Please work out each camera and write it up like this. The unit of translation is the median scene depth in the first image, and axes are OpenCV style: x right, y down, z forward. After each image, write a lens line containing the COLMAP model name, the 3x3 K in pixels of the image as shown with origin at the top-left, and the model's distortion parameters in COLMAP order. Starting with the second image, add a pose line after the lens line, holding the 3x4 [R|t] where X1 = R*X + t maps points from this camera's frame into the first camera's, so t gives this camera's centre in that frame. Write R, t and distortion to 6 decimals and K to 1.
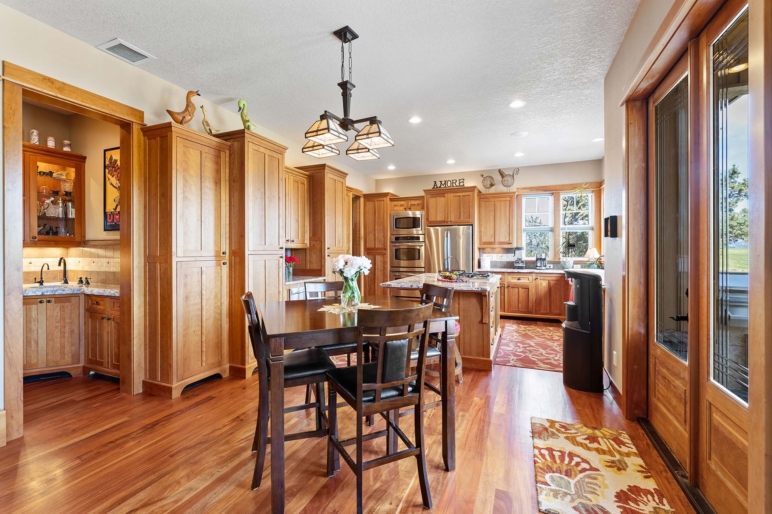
lens RADIAL K [[332.6, 0, 385.8], [0, 332.6, 253.6], [0, 0, 1]] dist [-0.001781, 0.000028]
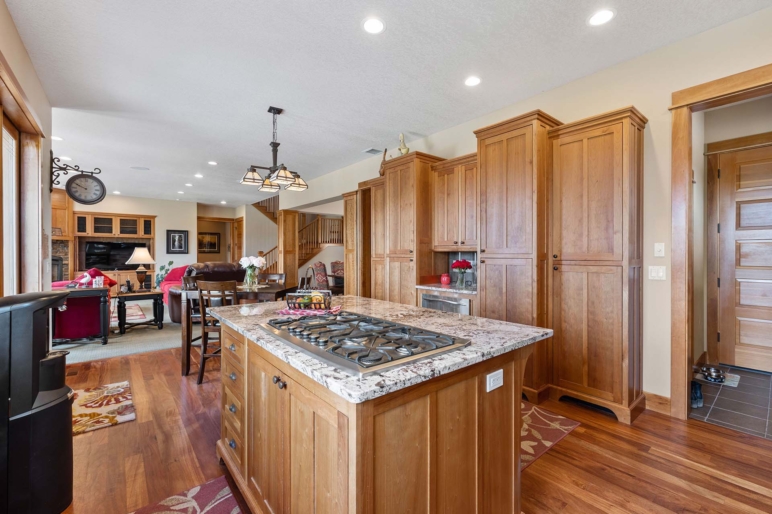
lens RADIAL K [[332.6, 0, 387.0], [0, 332.6, 257.6], [0, 0, 1]] dist [-0.001781, 0.000028]
pose [[-0.470455, 0.006680, -0.882399, 1.125048], [-0.003700, 0.999948, 0.009543, -0.010348], [0.882416, 0.007755, -0.470406, 2.501598]]
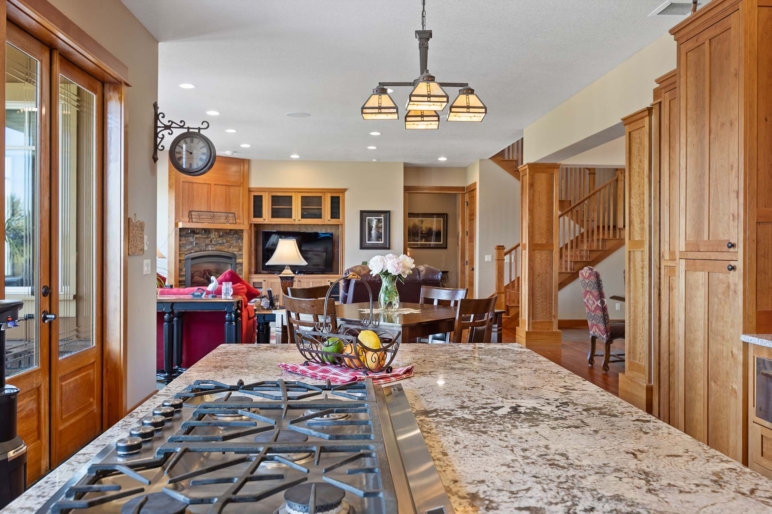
lens RADIAL K [[640.0, 0, 385.4], [0, 640.0, 251.9], [0, 0, 1]] dist [0.001657, 0.005131]
pose [[-0.898848, -0.006950, -0.438205, 0.699092], [-0.009682, 0.999945, 0.004001, -0.010886], [0.438153, 0.007839, -0.898866, 2.655811]]
